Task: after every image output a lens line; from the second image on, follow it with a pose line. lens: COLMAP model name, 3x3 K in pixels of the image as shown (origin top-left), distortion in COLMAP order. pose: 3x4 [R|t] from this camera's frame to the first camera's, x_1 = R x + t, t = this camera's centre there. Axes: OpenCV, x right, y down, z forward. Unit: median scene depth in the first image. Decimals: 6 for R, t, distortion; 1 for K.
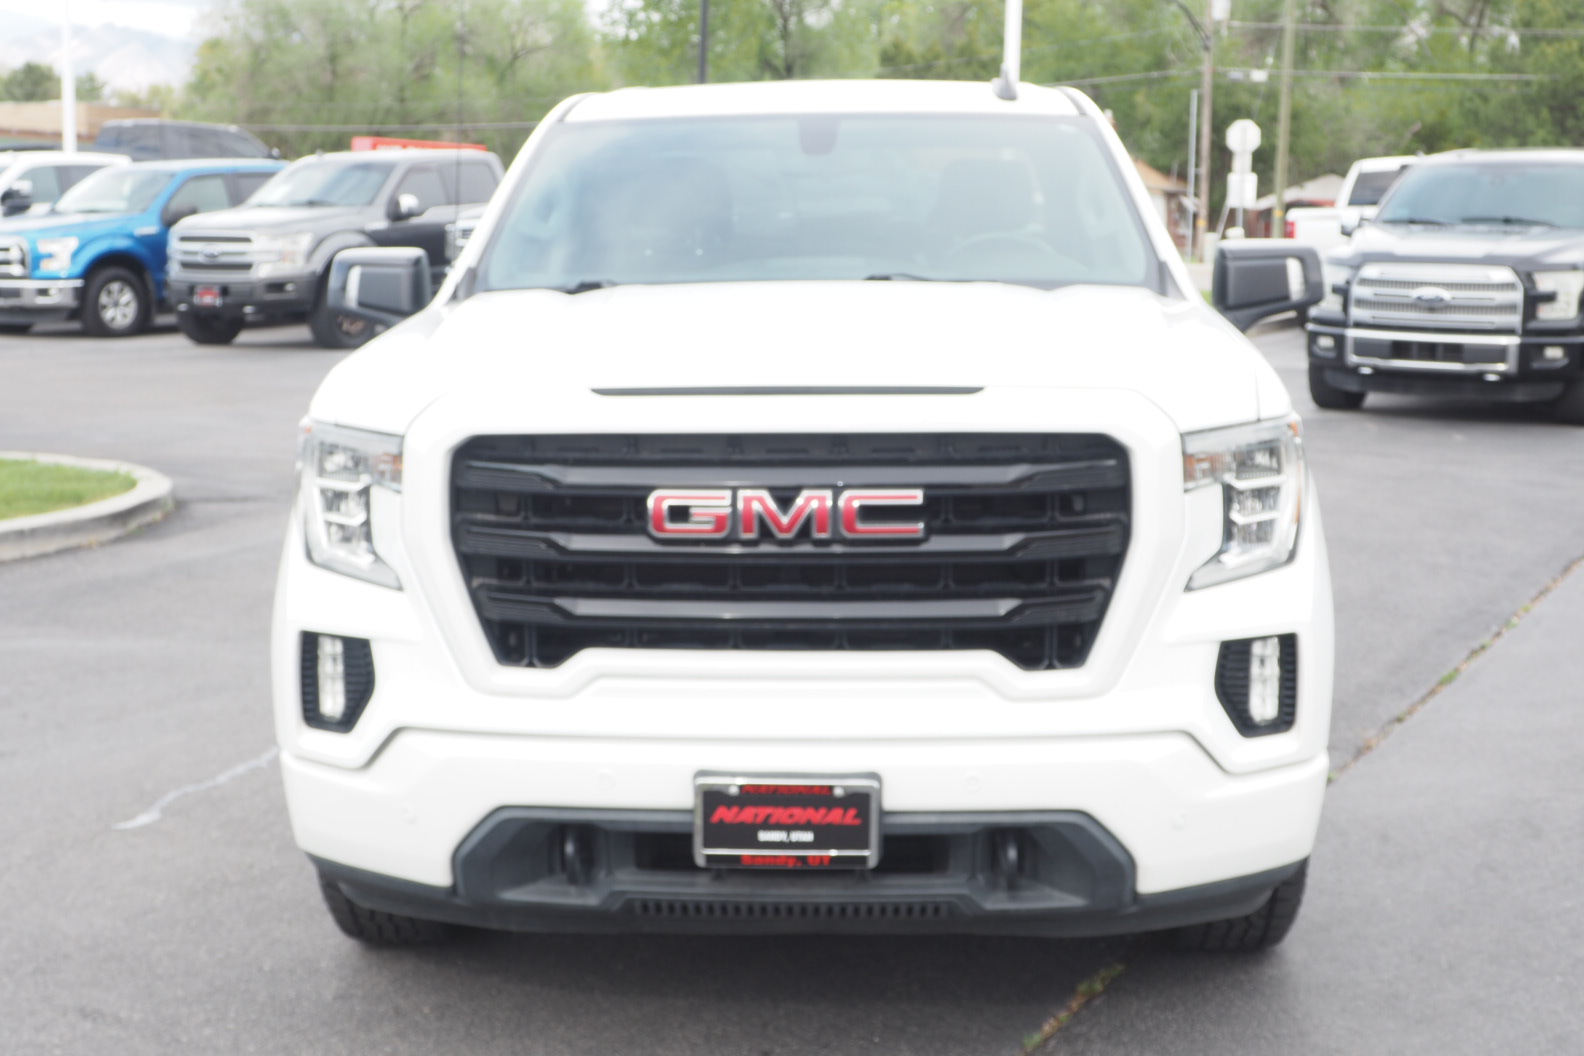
lens RADIAL K [[2147.4, 0, 791.6], [0, 2147.4, 503.7], [0, 0, 1]] dist [-0.005017, -0.057456]
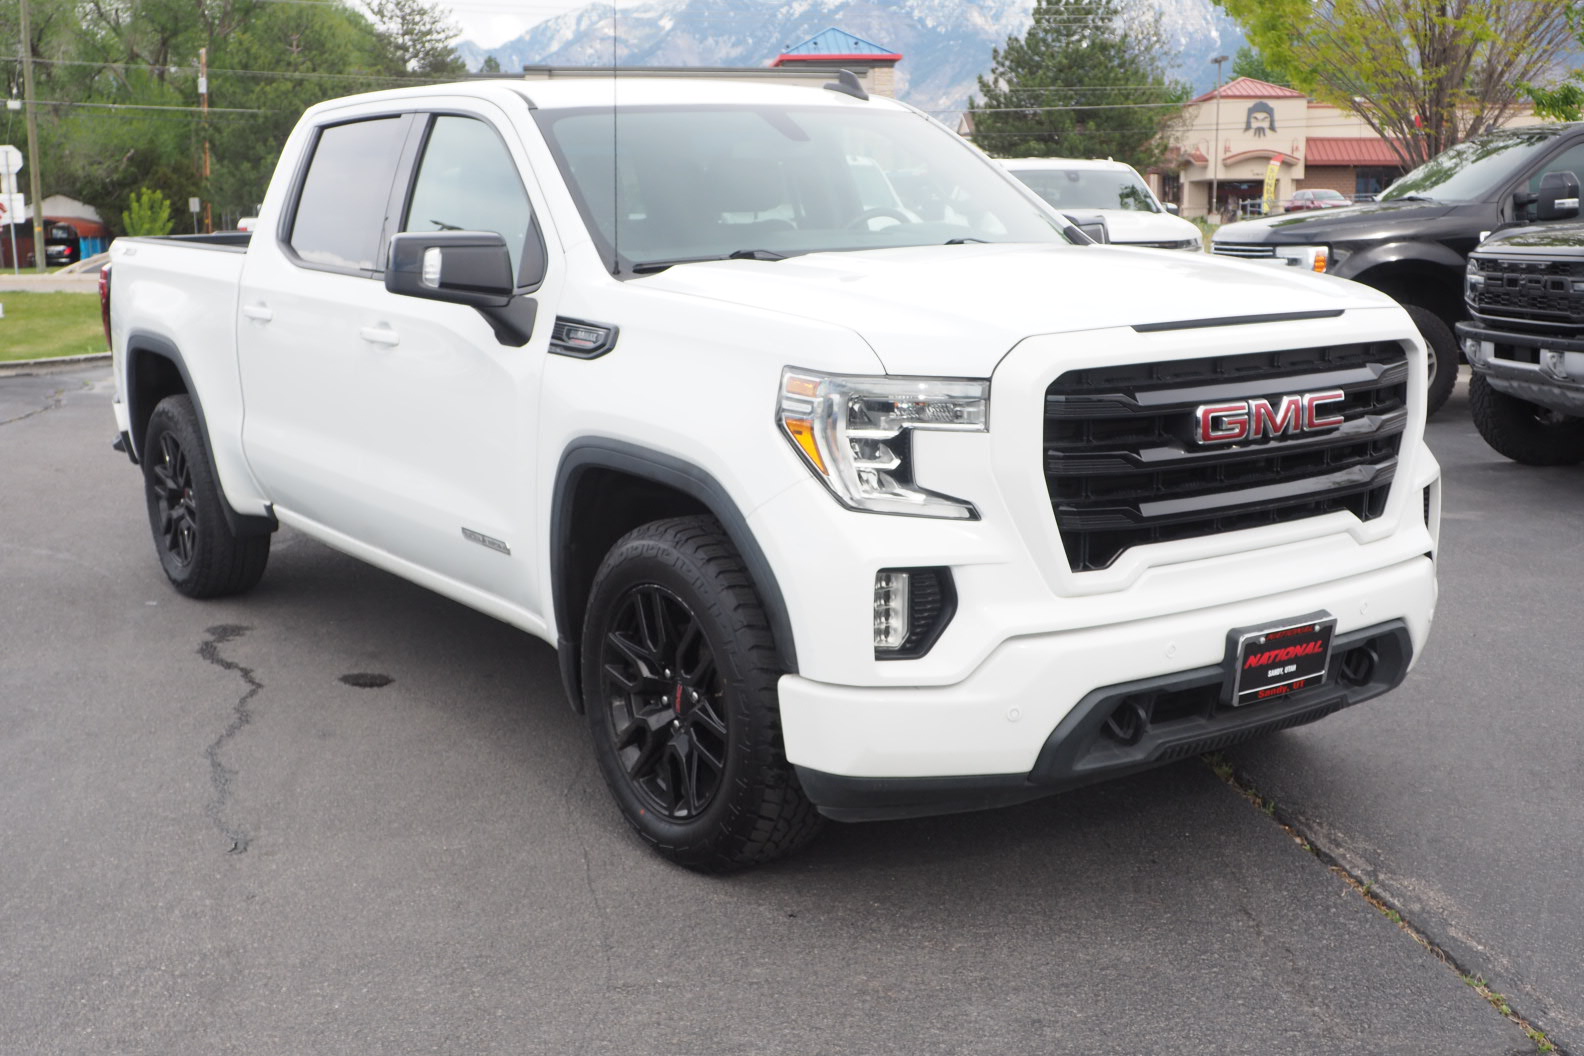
lens RADIAL K [[1786.8, 0, 783.3], [0, 1786.8, 530.8], [0, 0, 1]] dist [-0.013051, 0.013914]
pose [[0.789454, -0.118338, 0.602294, -0.855883], [0.098163, 0.992951, 0.066426, -0.026005], [-0.605909, 0.006683, 0.795506, 0.336650]]
